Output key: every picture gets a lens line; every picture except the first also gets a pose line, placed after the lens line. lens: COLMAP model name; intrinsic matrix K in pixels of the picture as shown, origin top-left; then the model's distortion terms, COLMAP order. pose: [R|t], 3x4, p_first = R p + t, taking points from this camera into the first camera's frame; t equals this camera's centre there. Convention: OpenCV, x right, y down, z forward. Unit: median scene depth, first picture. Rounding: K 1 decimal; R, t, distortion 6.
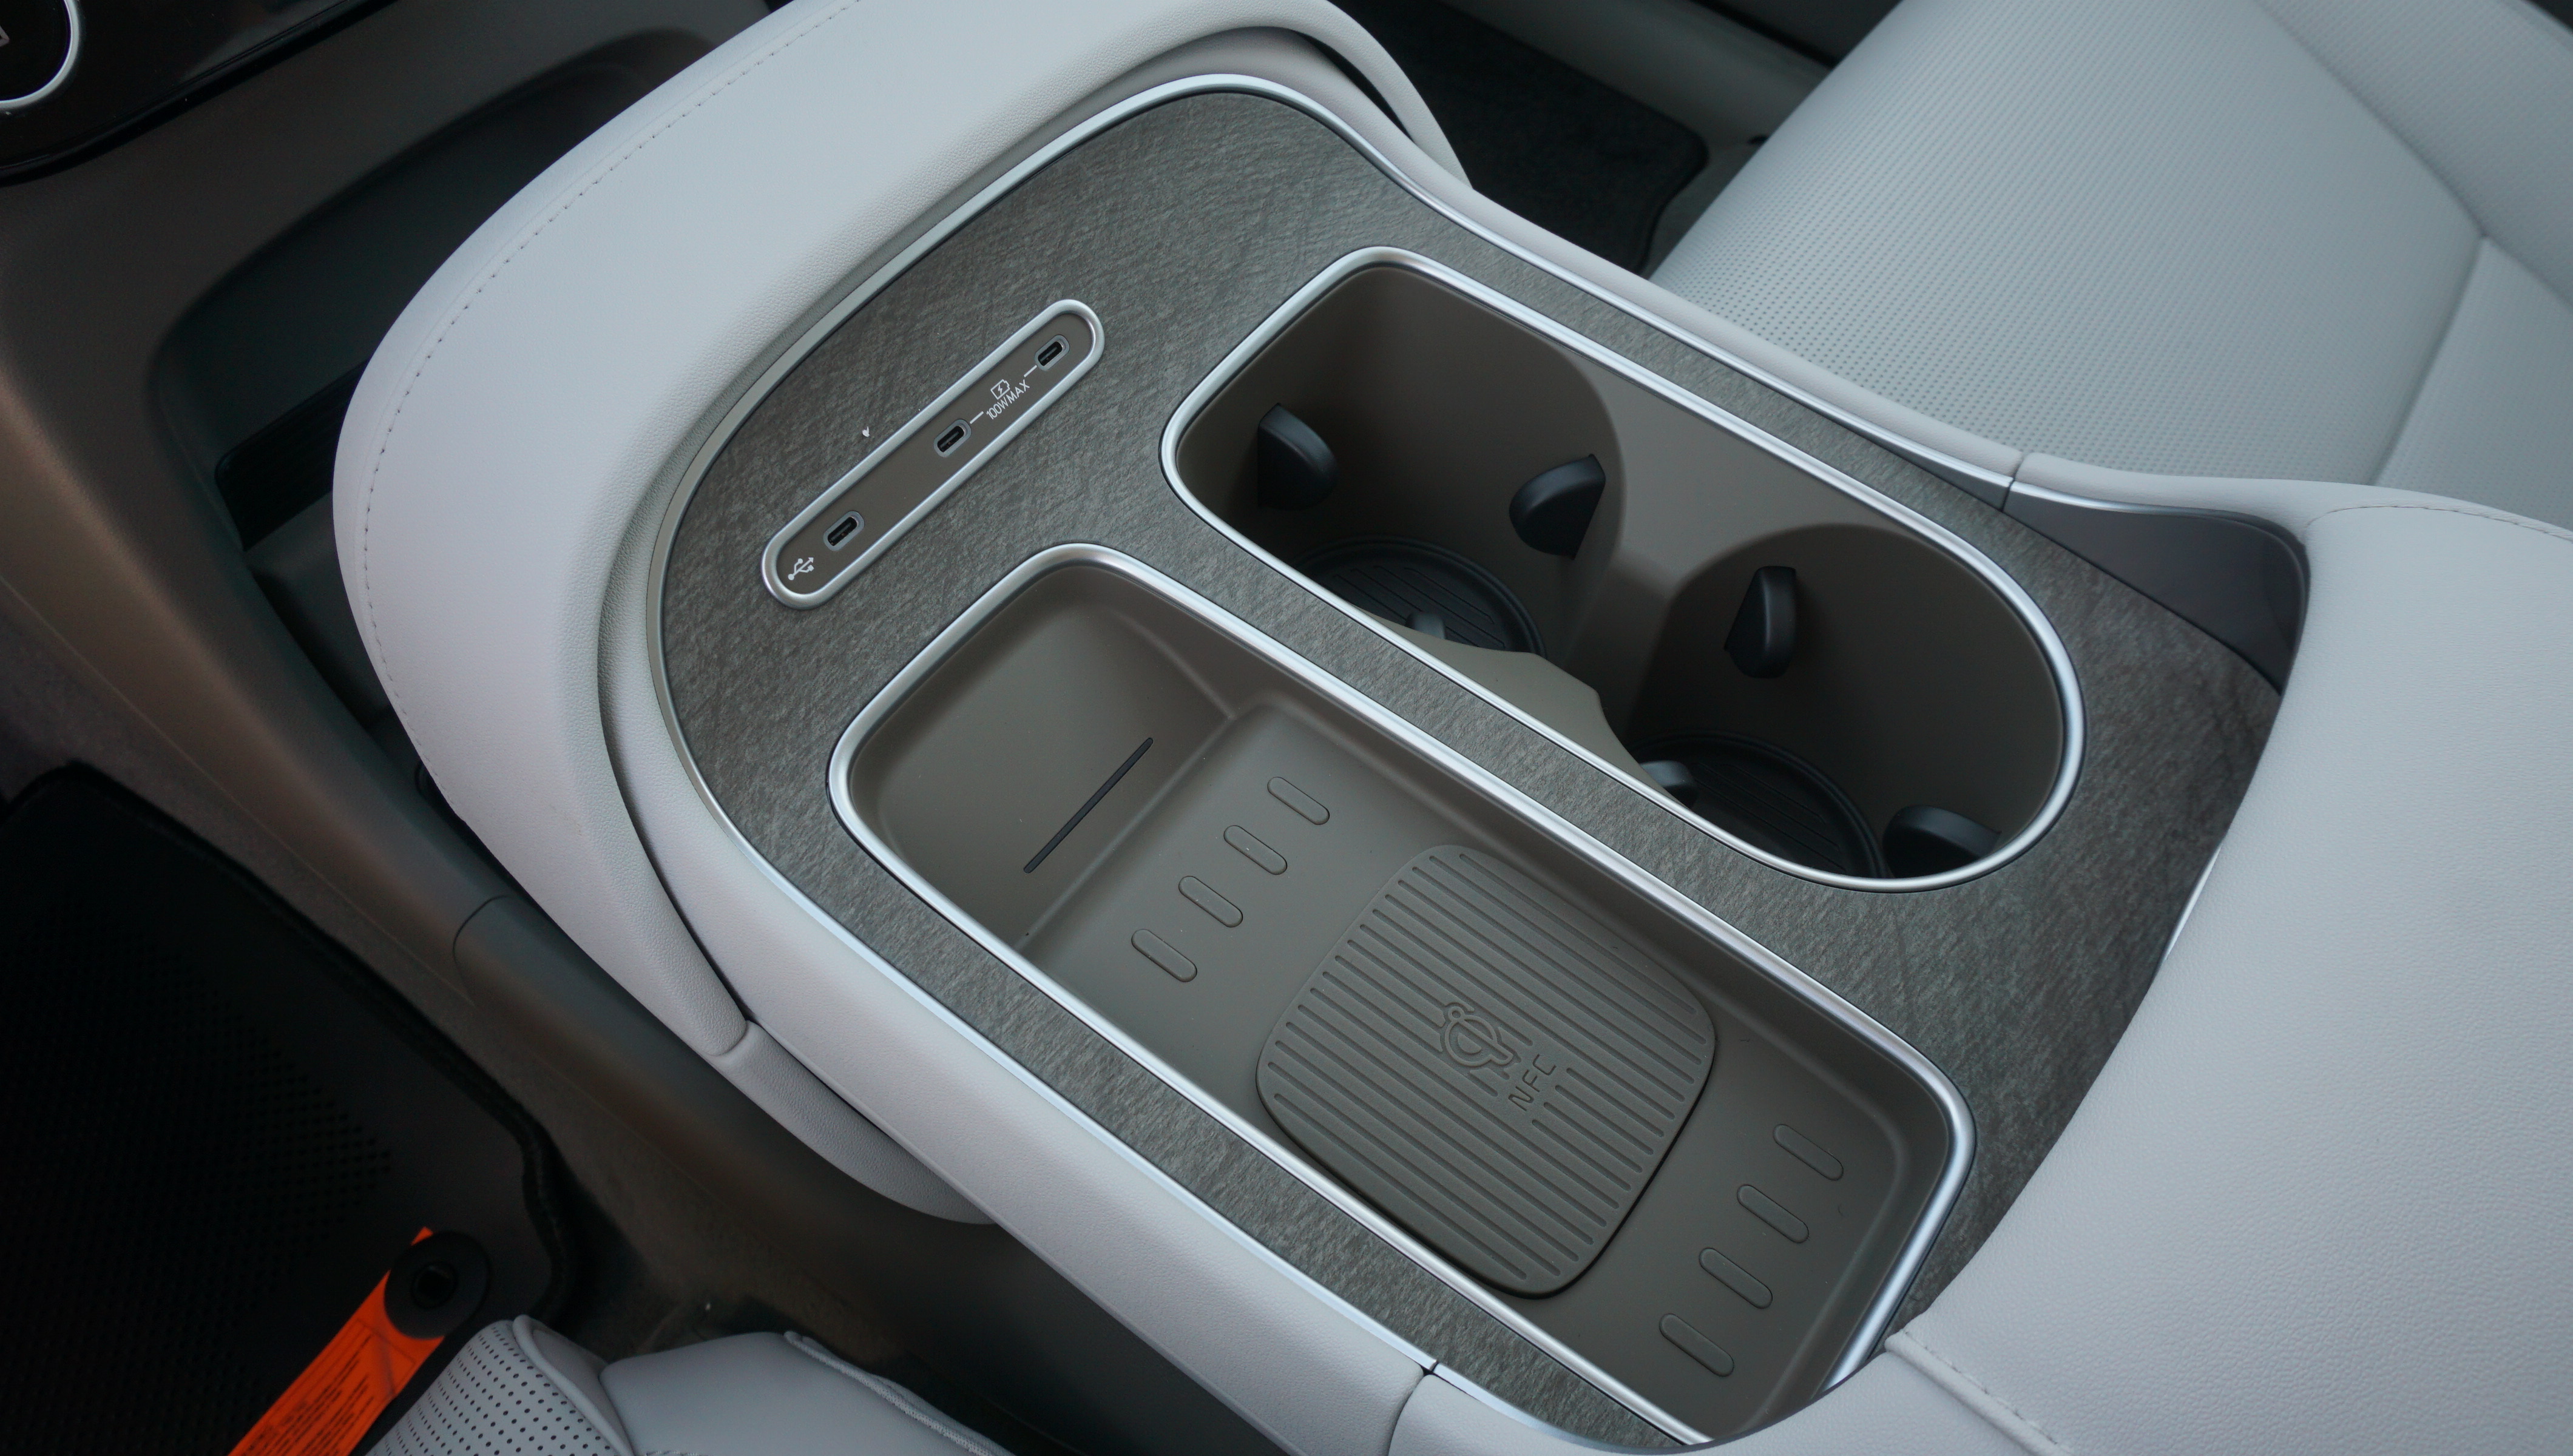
lens RADIAL K [[1707.7, 0, 1307.4], [0, 1707.7, 736.3], [0, 0, 1]] dist [-0.052862, 0.037575]
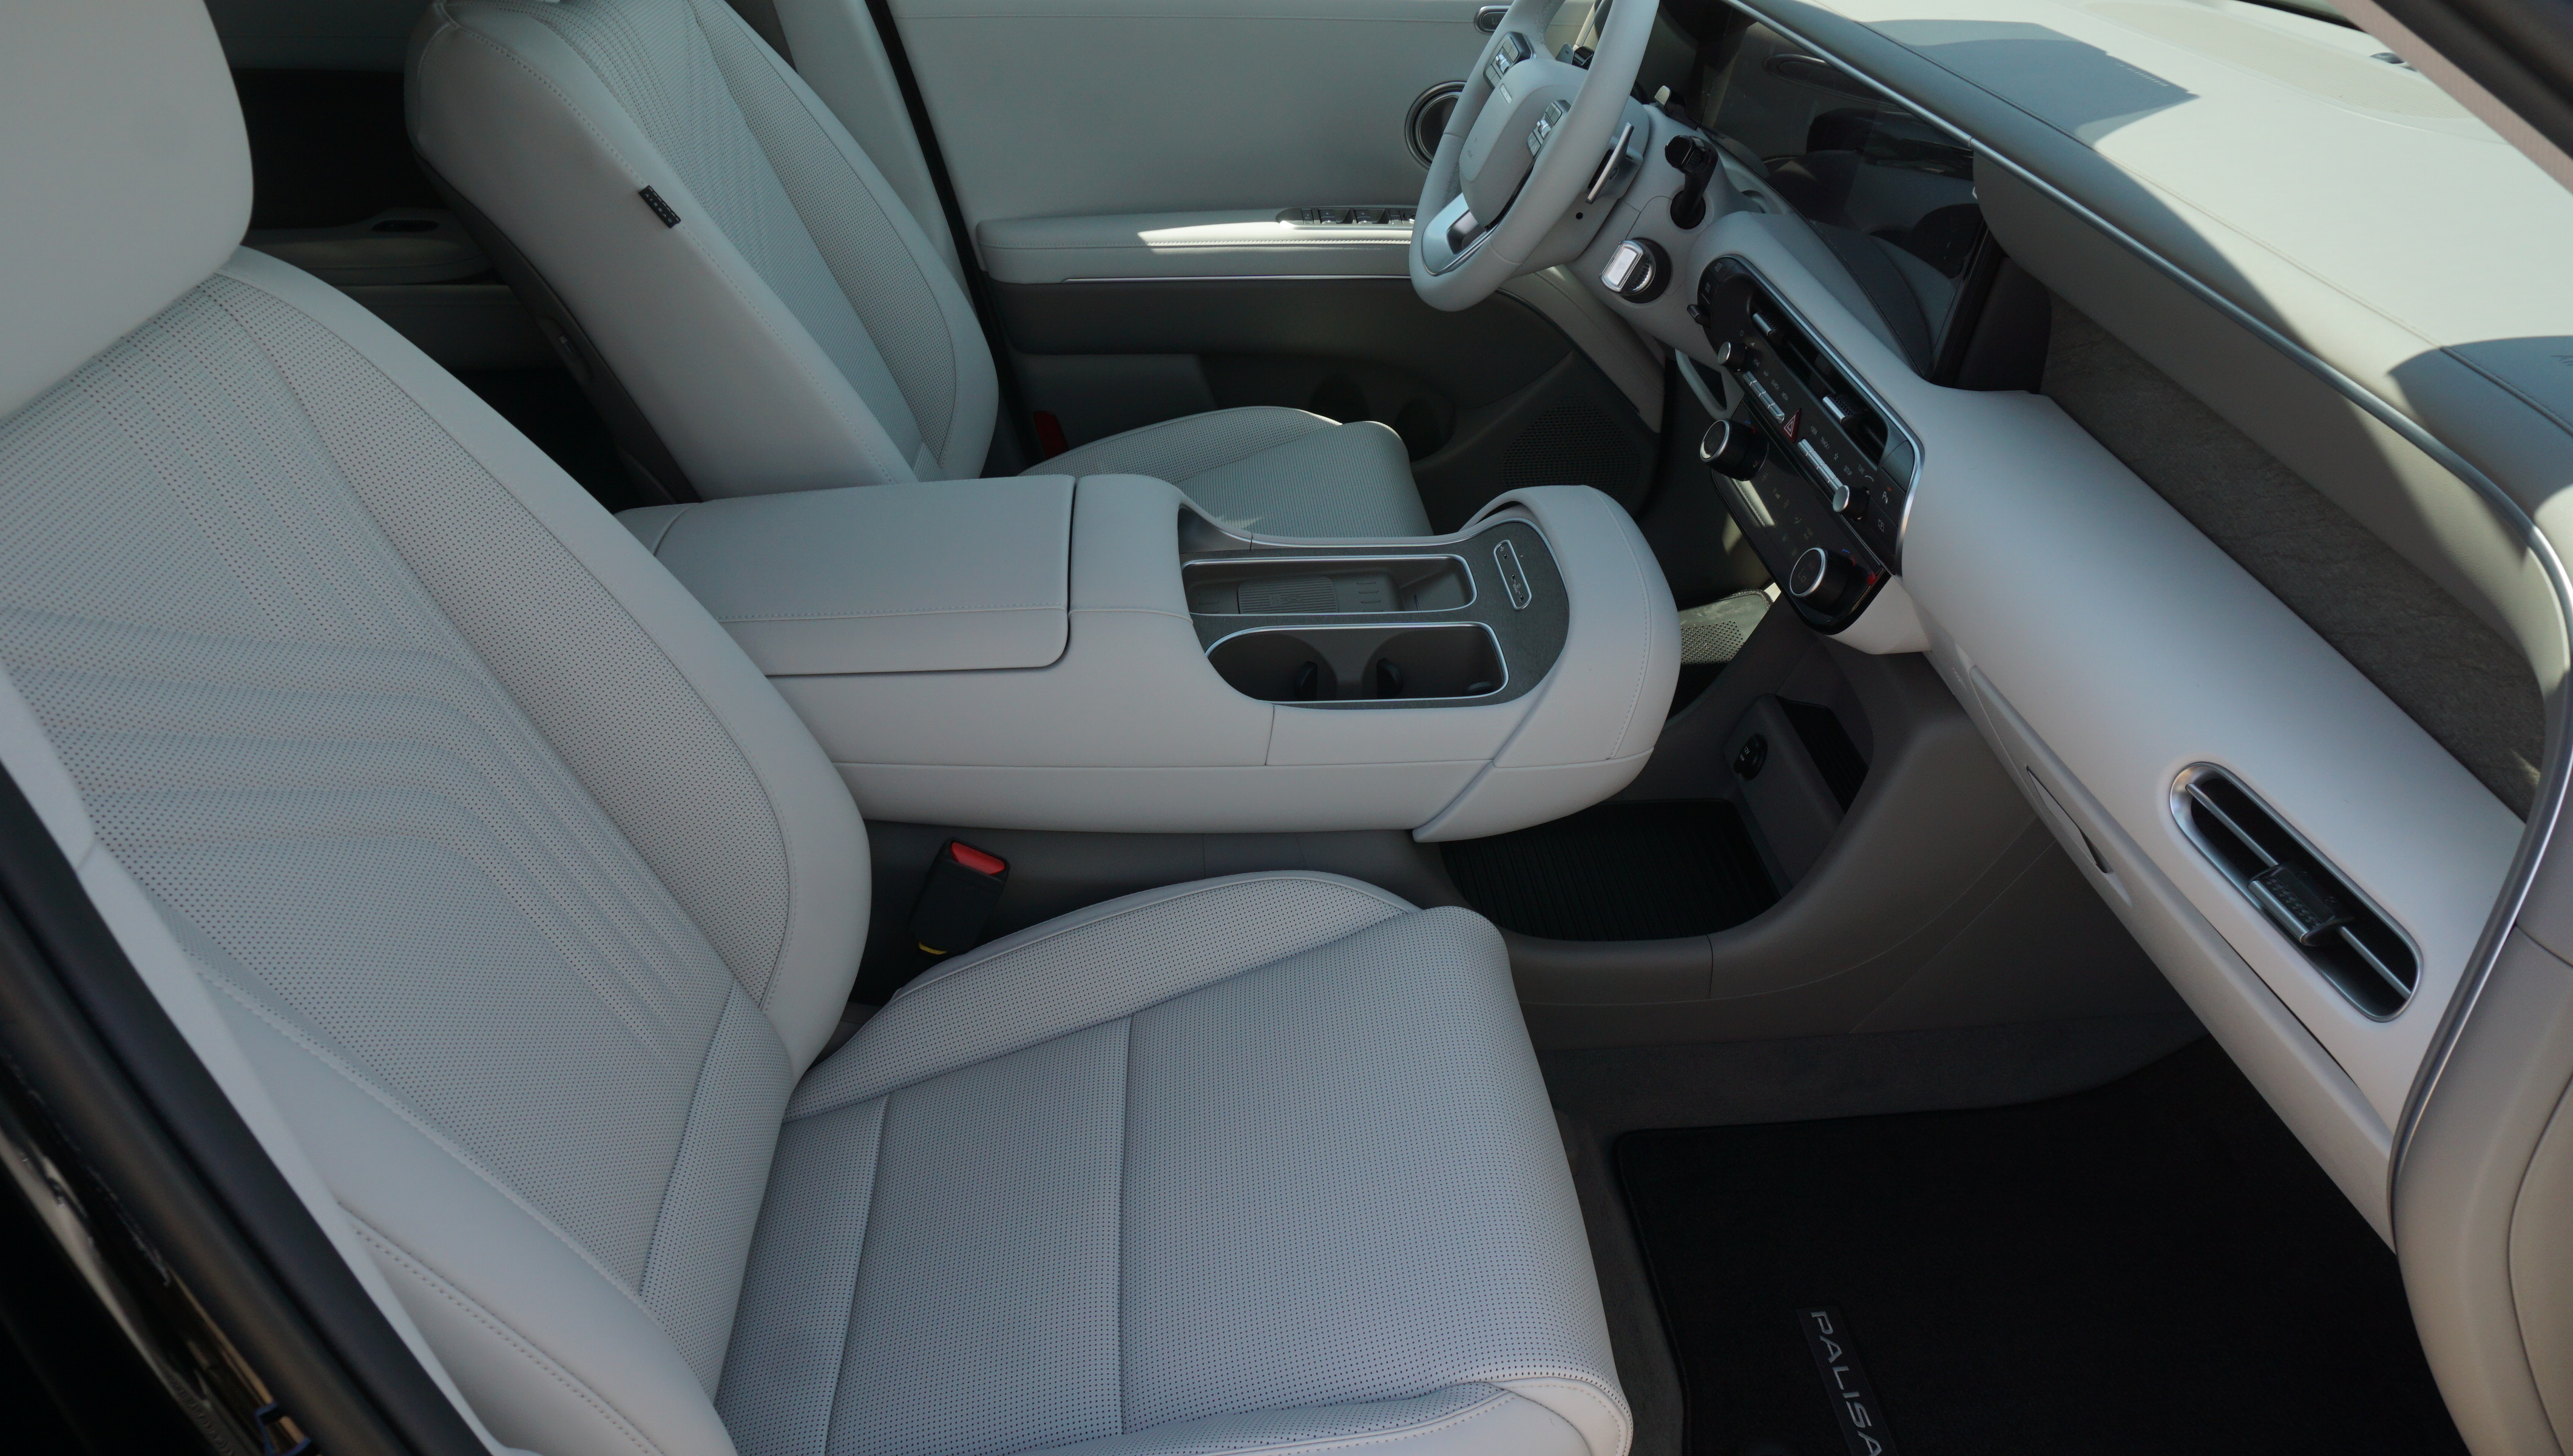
lens RADIAL K [[1735.5, 0, 1286.5], [0, 1735.5, 728.0], [0, 0, 1]] dist [-0.047342, 0.000014]
pose [[-0.761061, 0.288008, -0.581239, 2.189226], [-0.574913, 0.115521, 0.810019, -2.626629], [0.300437, 0.950635, 0.077661, 0.847102]]
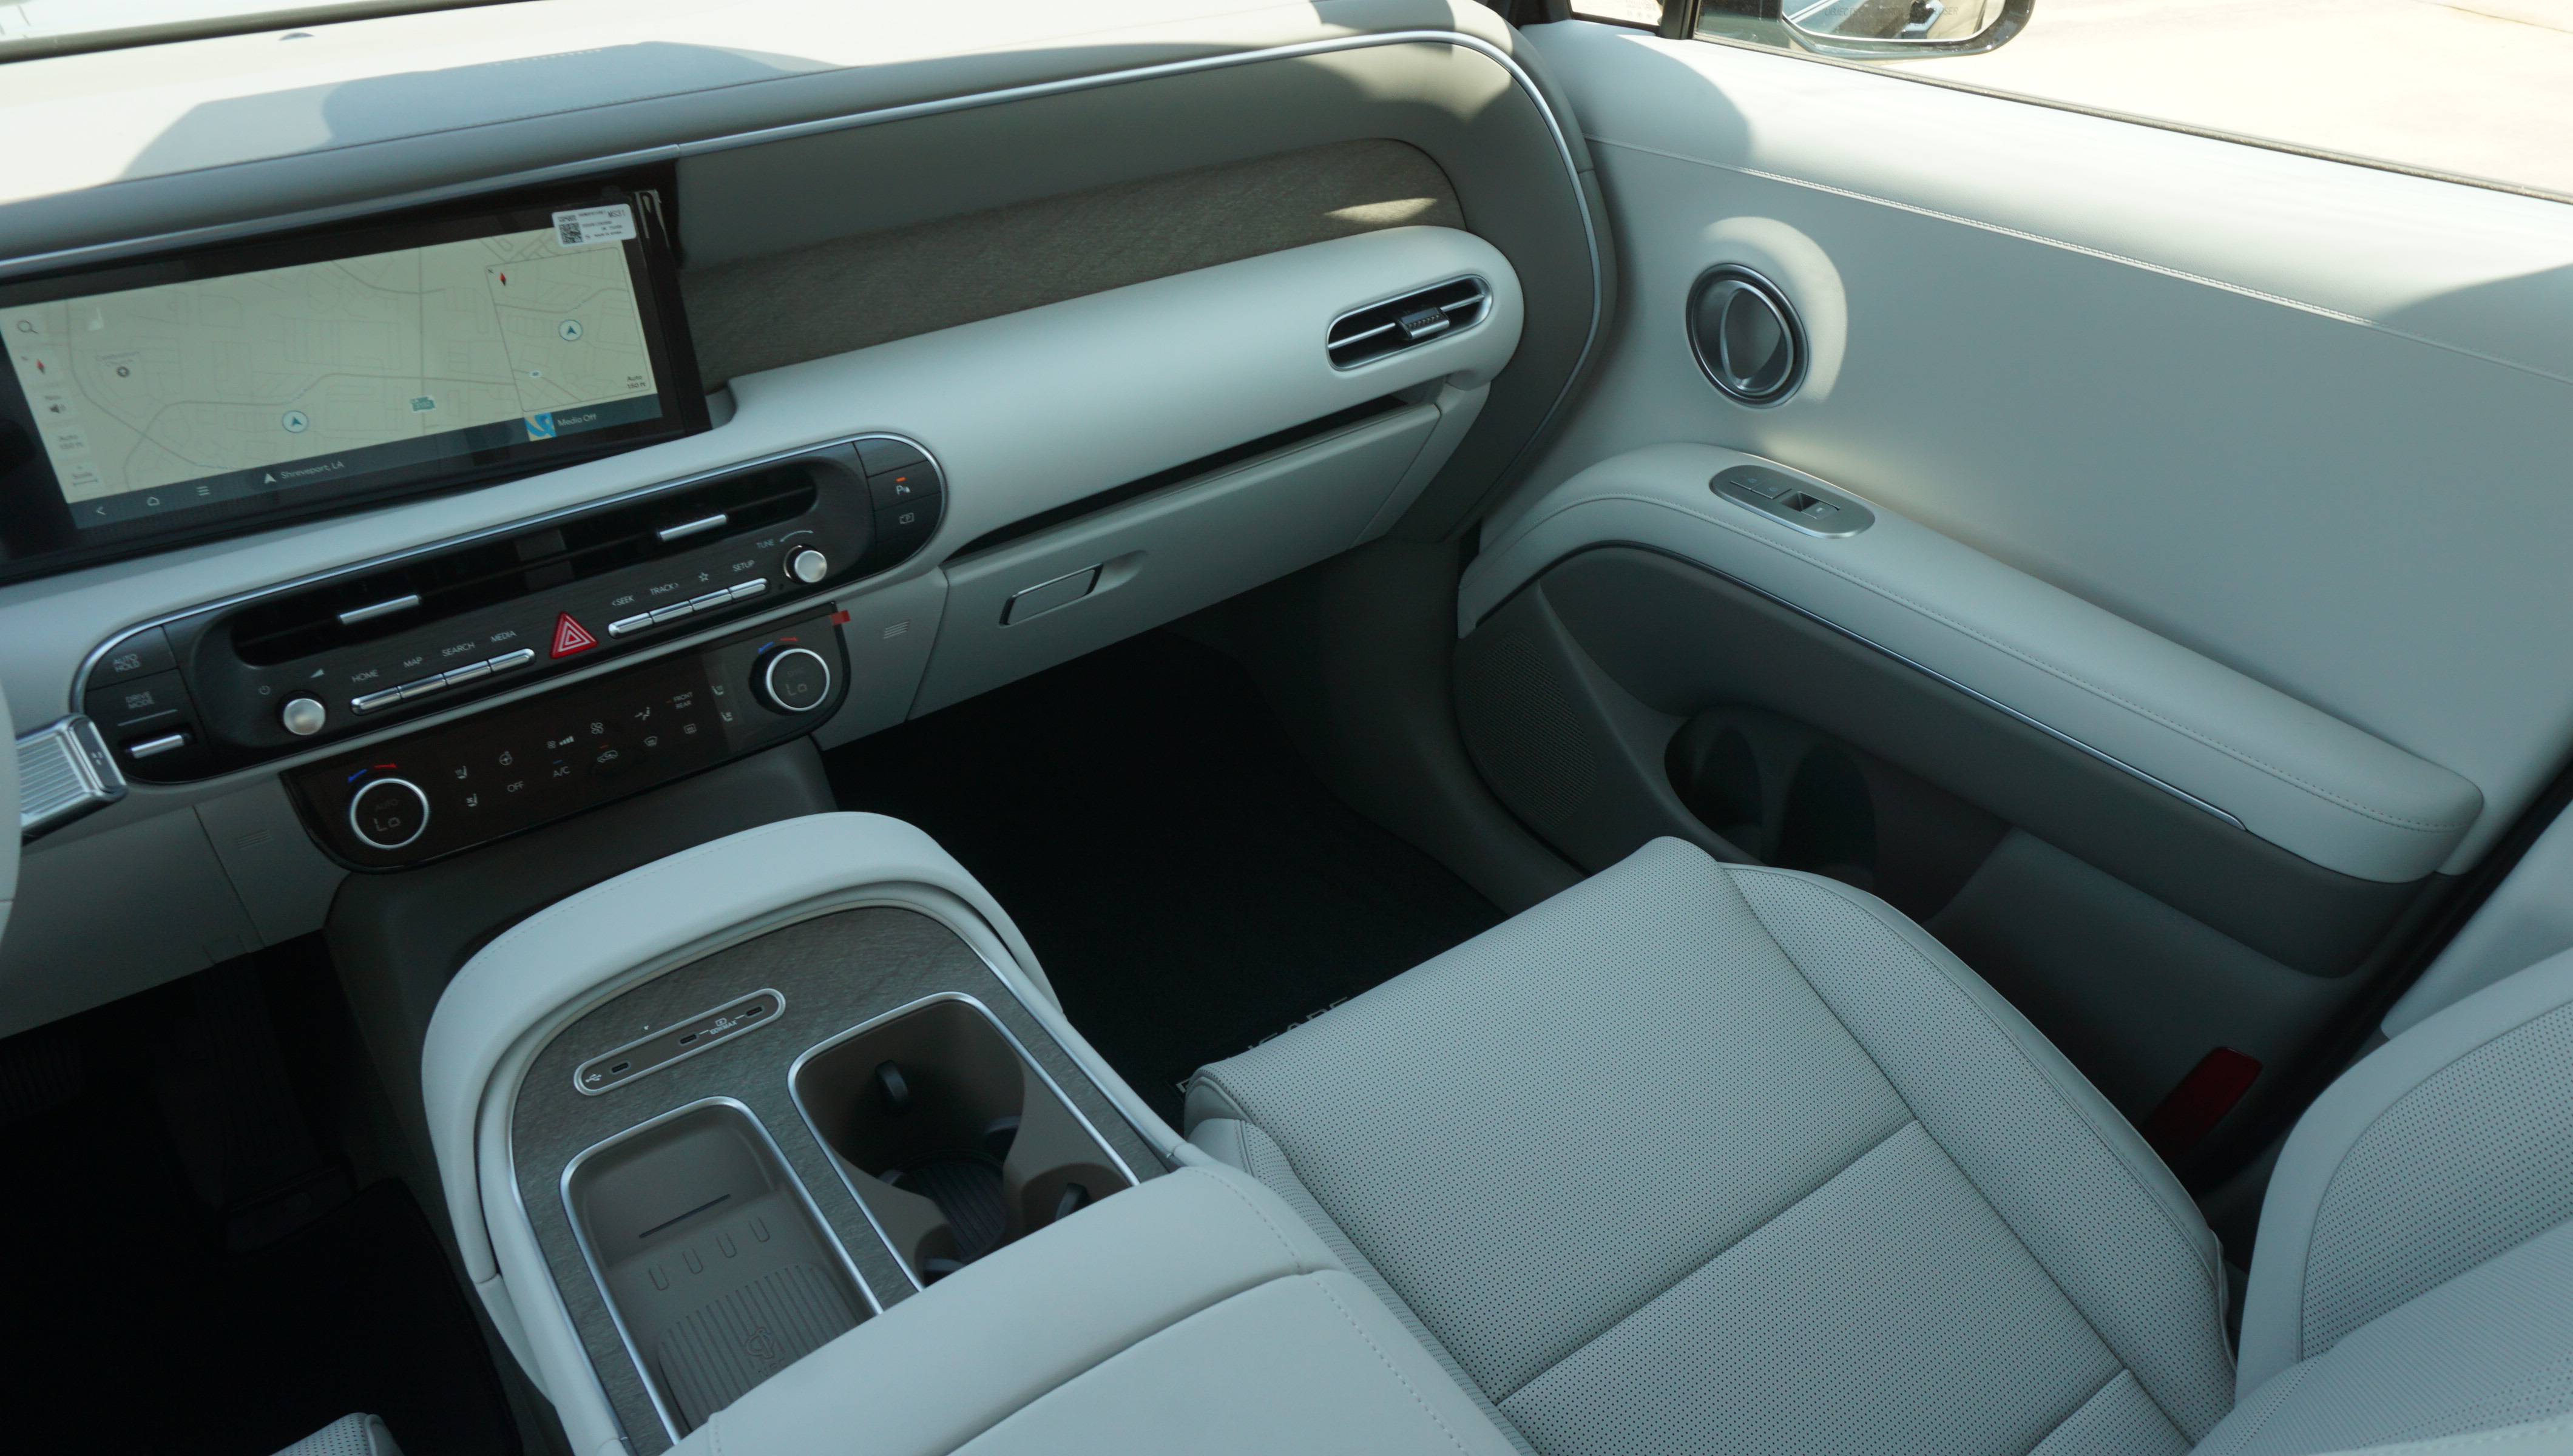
lens RADIAL K [[1696.8, 0, 1286.5], [0, 1696.8, 728.0], [0, 0, 1]] dist [-0.052409, 0.036027]
pose [[0.946646, 0.102839, -0.305427, 1.119584], [-0.223143, 0.892952, -0.390953, 0.142906], [0.232526, 0.438248, 0.868257, -0.874737]]
